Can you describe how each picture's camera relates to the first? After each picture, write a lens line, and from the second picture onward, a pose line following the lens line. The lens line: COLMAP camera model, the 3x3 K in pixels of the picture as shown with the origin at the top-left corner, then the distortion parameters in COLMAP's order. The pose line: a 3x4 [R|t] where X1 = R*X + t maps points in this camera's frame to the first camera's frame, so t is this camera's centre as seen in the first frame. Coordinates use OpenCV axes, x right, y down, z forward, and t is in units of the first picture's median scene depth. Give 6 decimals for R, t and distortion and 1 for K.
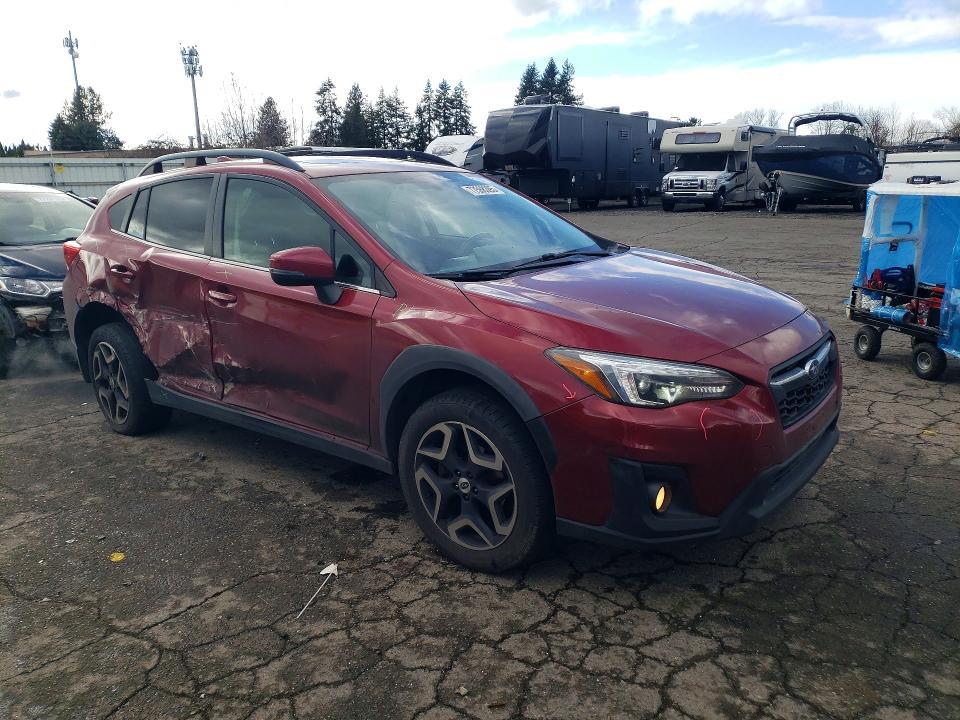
lens RADIAL K [[794.5, 0, 480.0], [0, 794.5, 360.0], [0, 0, 1]] dist [0.002975, -0.002317]
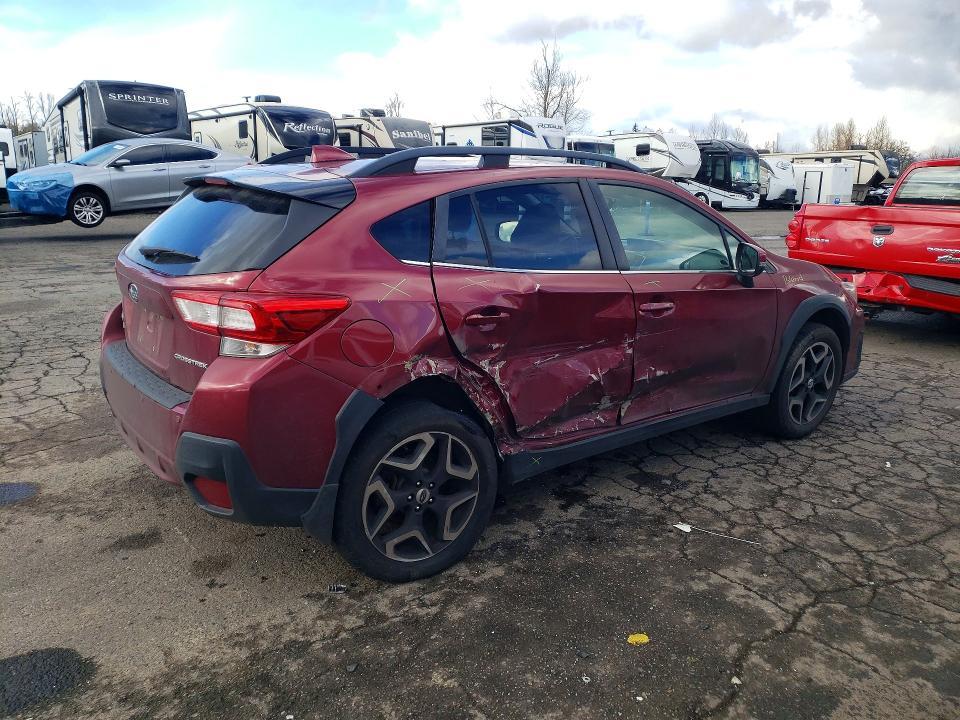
lens RADIAL K [[755.9, 0, 480.0], [0, 755.9, 360.0], [0, 0, 1]] dist [-0.005034, 0.001889]
pose [[0.241421, -0.209381, 0.947563, -1.397093], [0.199884, 0.966237, 0.162581, -0.234140], [-0.949612, 0.150152, 0.275122, 1.049818]]
